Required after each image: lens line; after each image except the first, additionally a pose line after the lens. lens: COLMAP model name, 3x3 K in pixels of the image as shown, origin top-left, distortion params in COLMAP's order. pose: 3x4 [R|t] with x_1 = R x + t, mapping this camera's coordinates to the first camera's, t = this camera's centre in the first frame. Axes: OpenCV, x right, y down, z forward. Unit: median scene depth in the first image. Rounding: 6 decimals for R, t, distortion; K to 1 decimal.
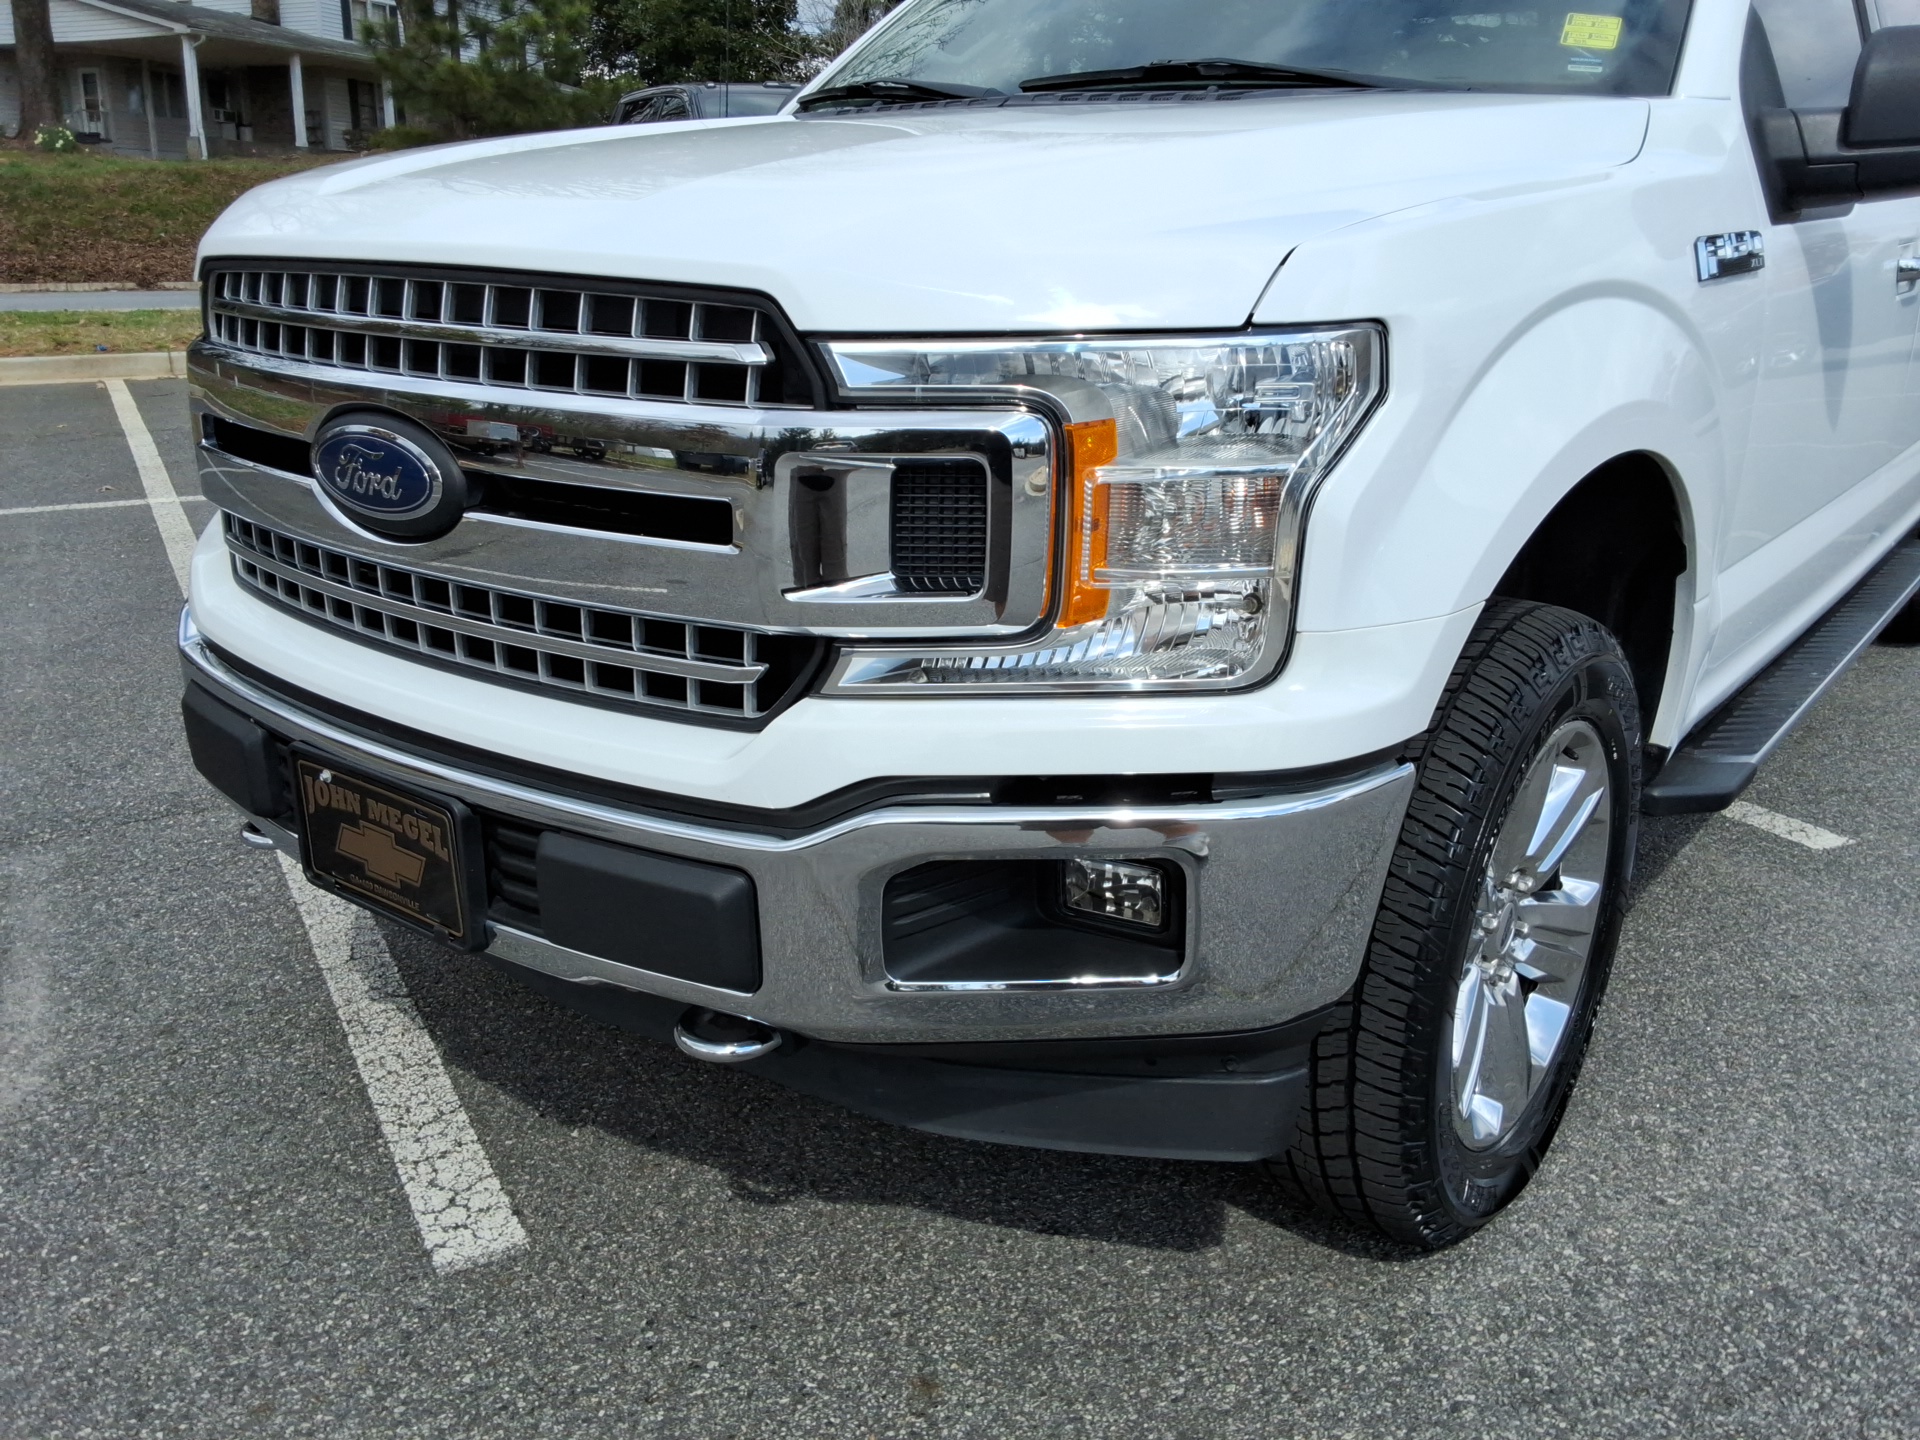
lens RADIAL K [[1544.1, 0, 961.4], [0, 1544.1, 711.2], [0, 0, 1]] dist [0.106922, -0.167657]
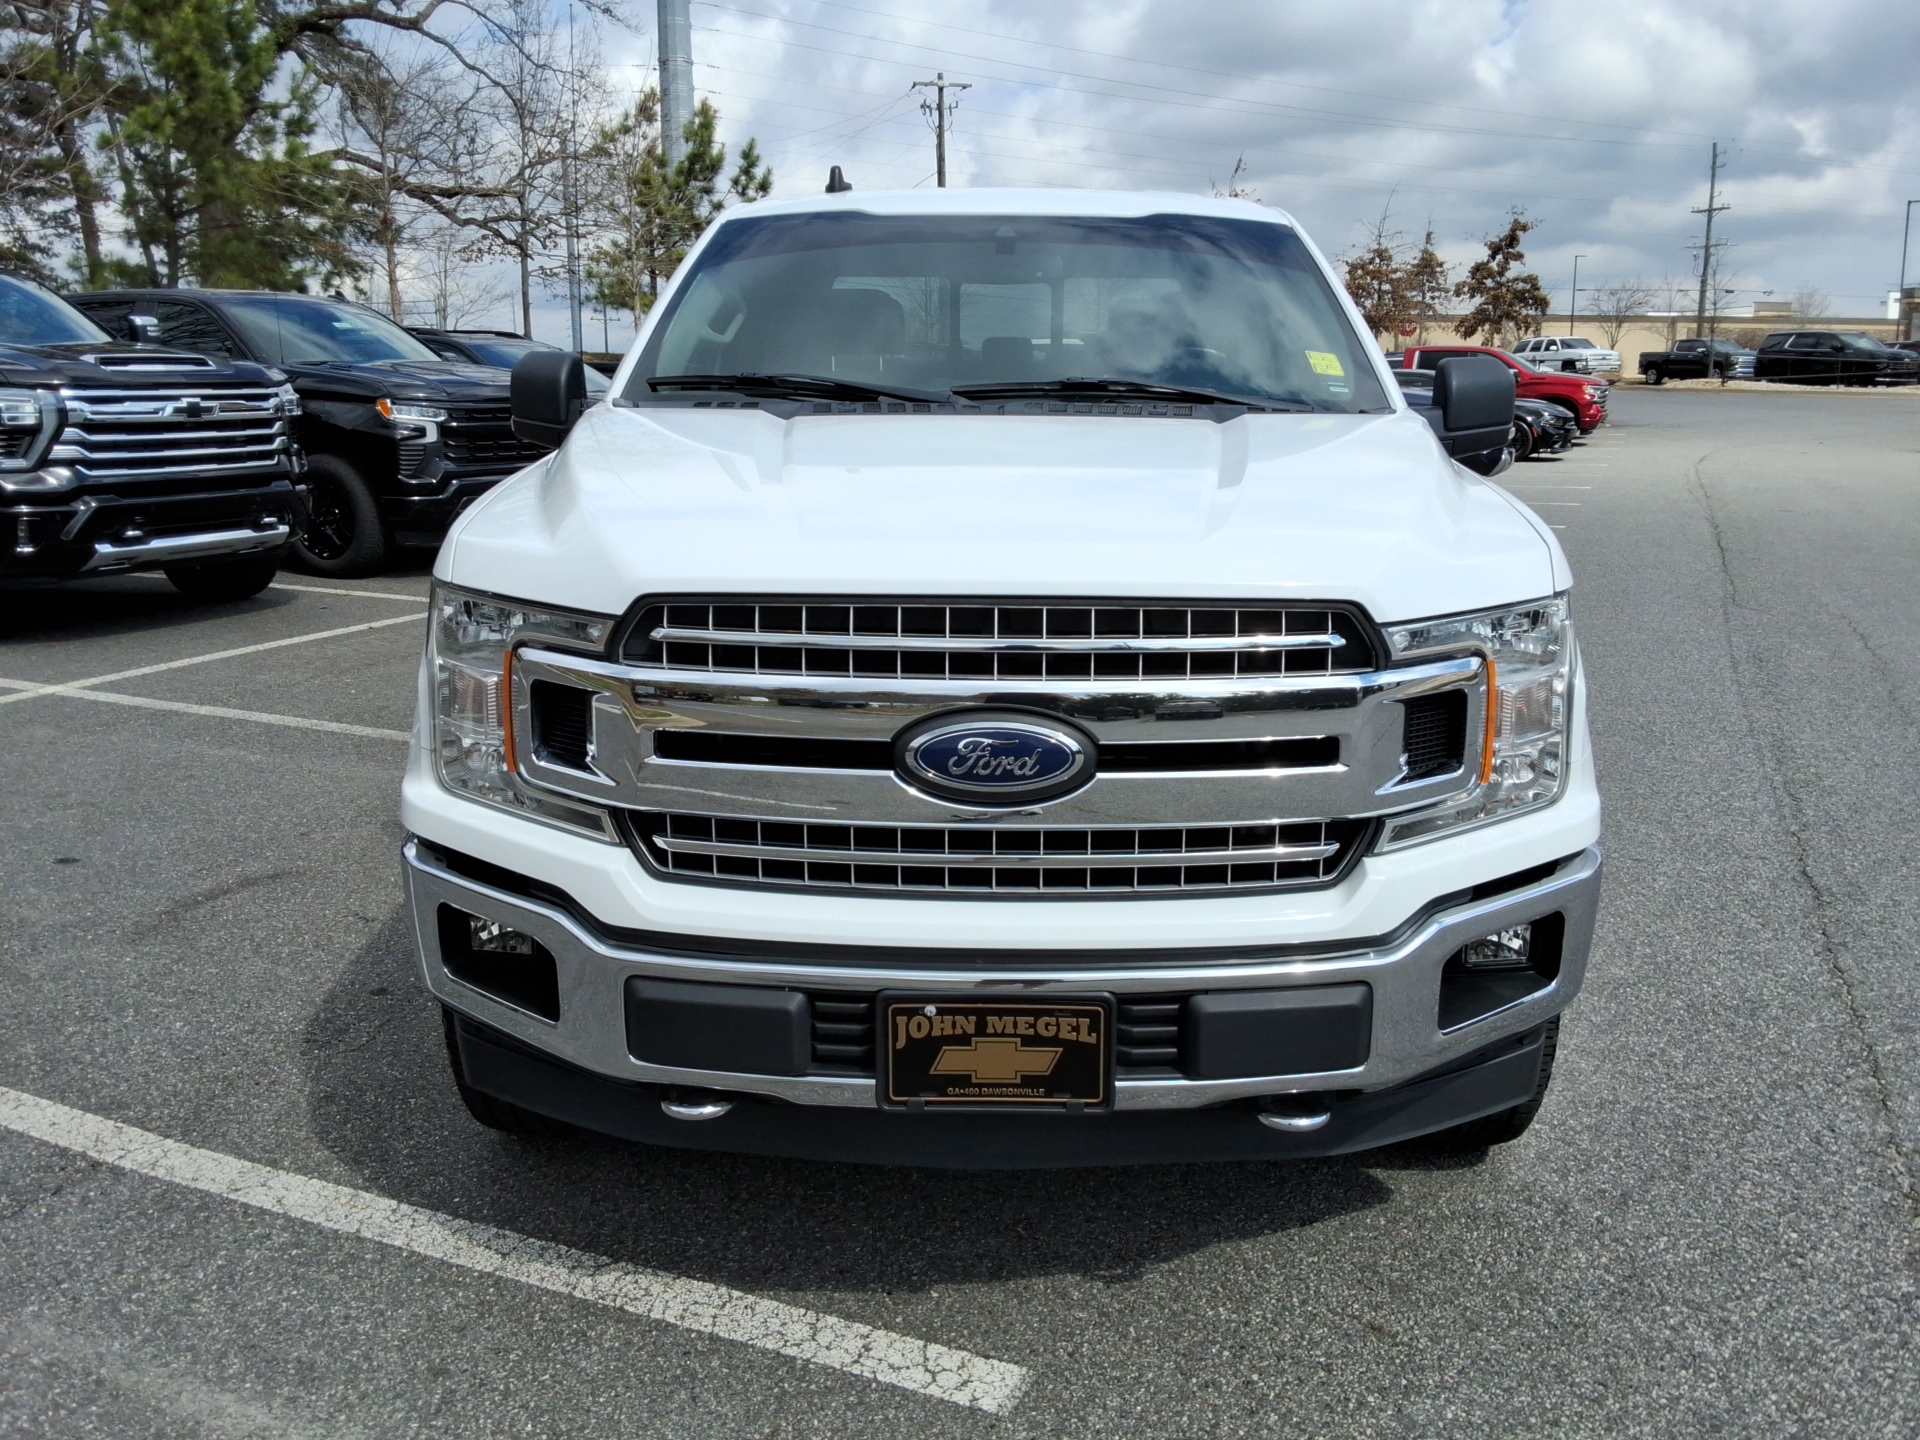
lens RADIAL K [[1544.1, 0, 960.5], [0, 1544.1, 713.5], [0, 0, 1]] dist [0.106922, -0.167657]
pose [[0.797989, -0.131786, 0.588087, -1.116029], [0.184029, 0.982477, -0.029548, -0.151795], [-0.573888, 0.131804, 0.808257, -0.010532]]
